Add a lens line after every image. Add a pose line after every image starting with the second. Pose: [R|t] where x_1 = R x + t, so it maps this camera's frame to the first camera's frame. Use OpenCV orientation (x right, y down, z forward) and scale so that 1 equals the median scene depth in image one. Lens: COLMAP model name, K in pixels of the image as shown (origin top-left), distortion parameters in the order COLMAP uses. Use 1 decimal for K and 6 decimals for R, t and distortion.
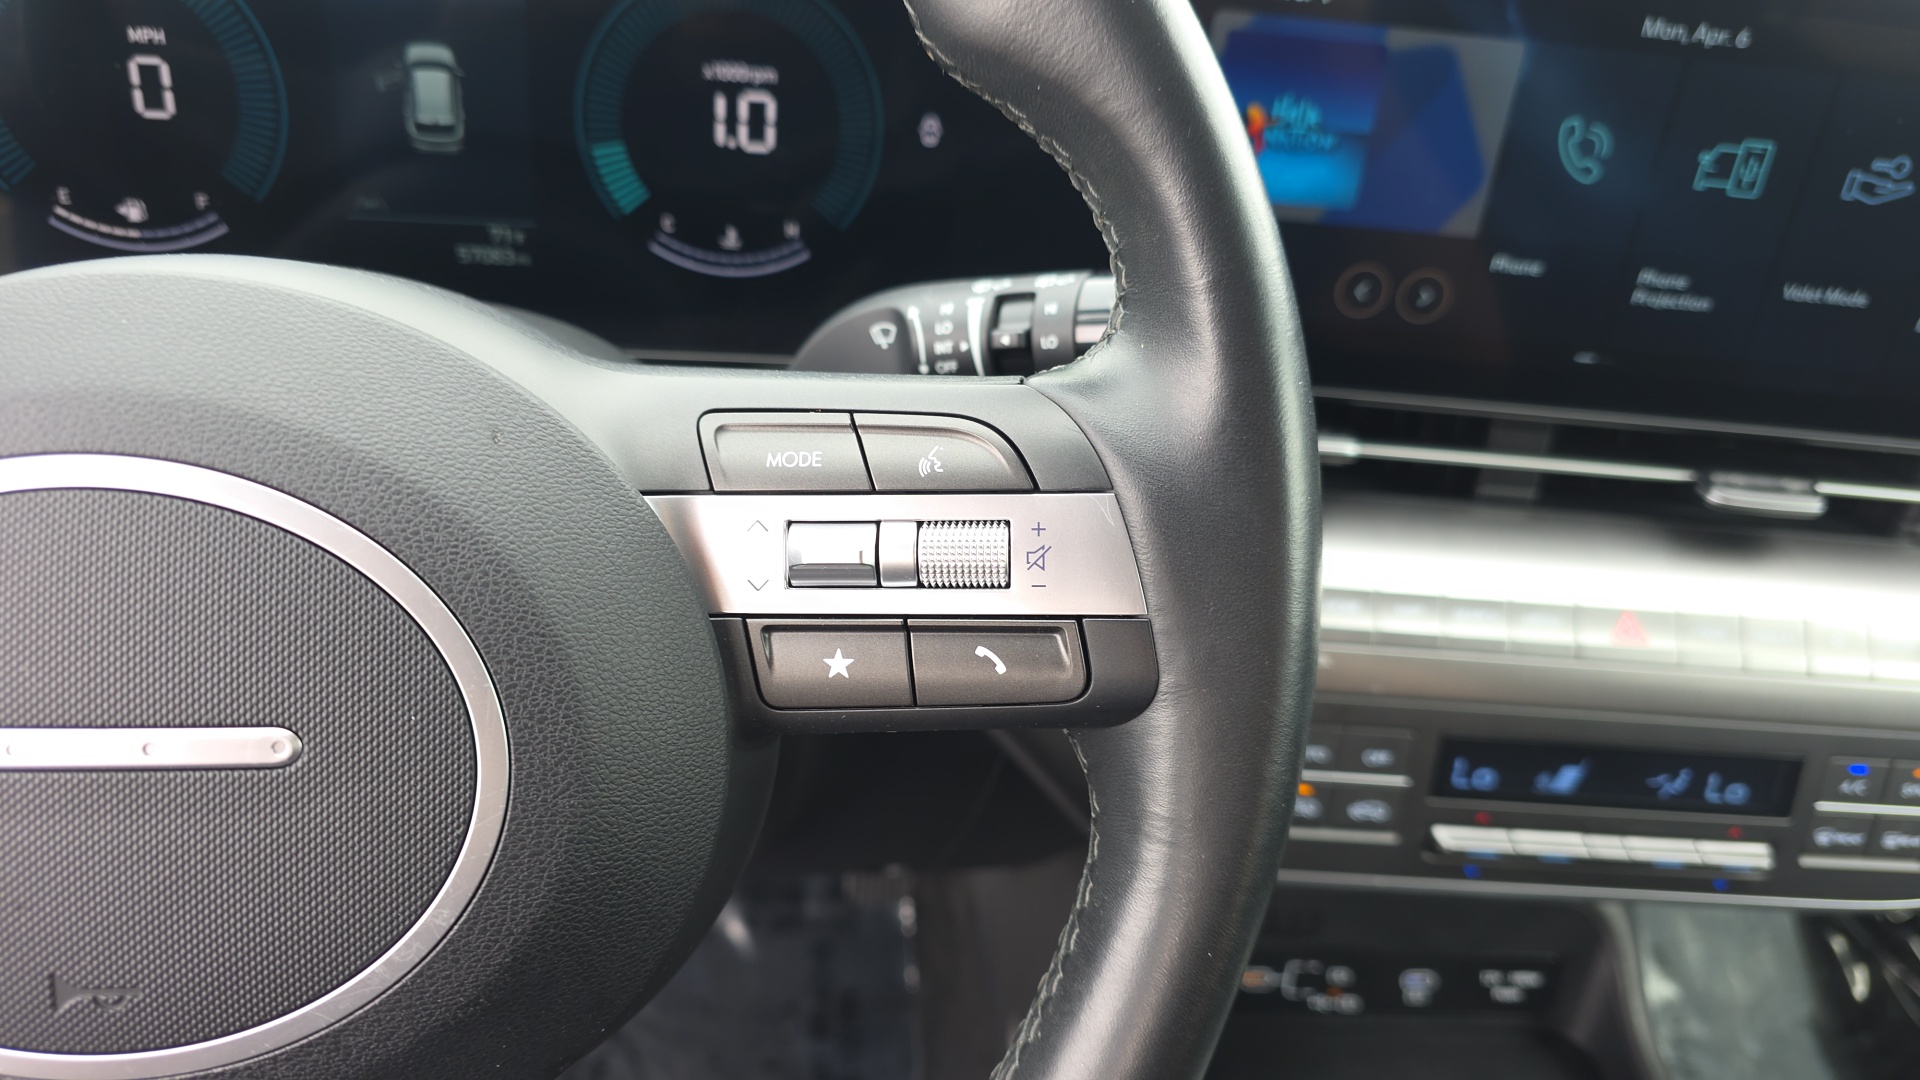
lens RADIAL K [[1358.1, 0, 946.4], [0, 1358.1, 548.9], [0, 0, 1]] dist [0.020542, -0.052345]
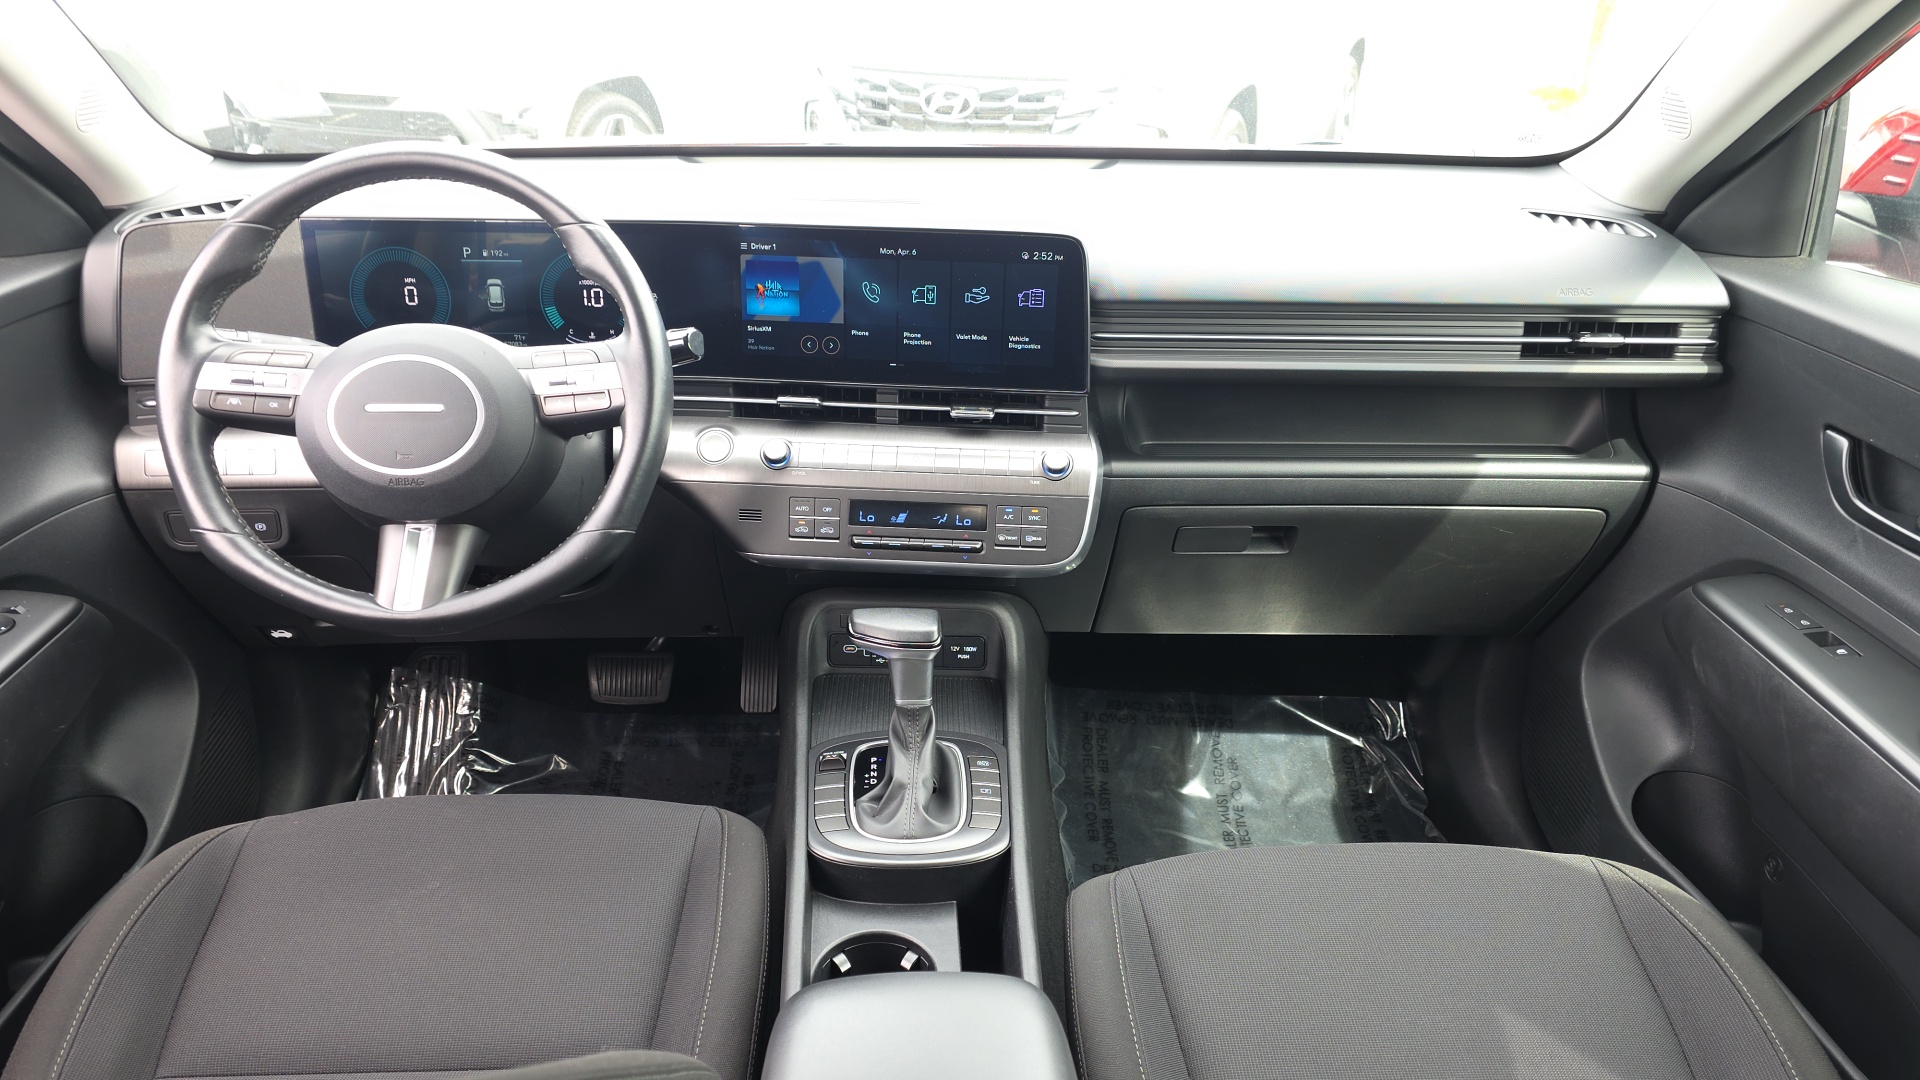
lens RADIAL K [[1295.2, 0, 942.7], [0, 1295.2, 558.0], [0, 0, 1]] dist [0.082783, -0.081407]
pose [[0.993367, -0.037127, -0.108824, 0.952334], [0.021888, 0.990188, -0.138020, 0.708615], [0.112880, 0.134723, 0.984433, -1.778264]]
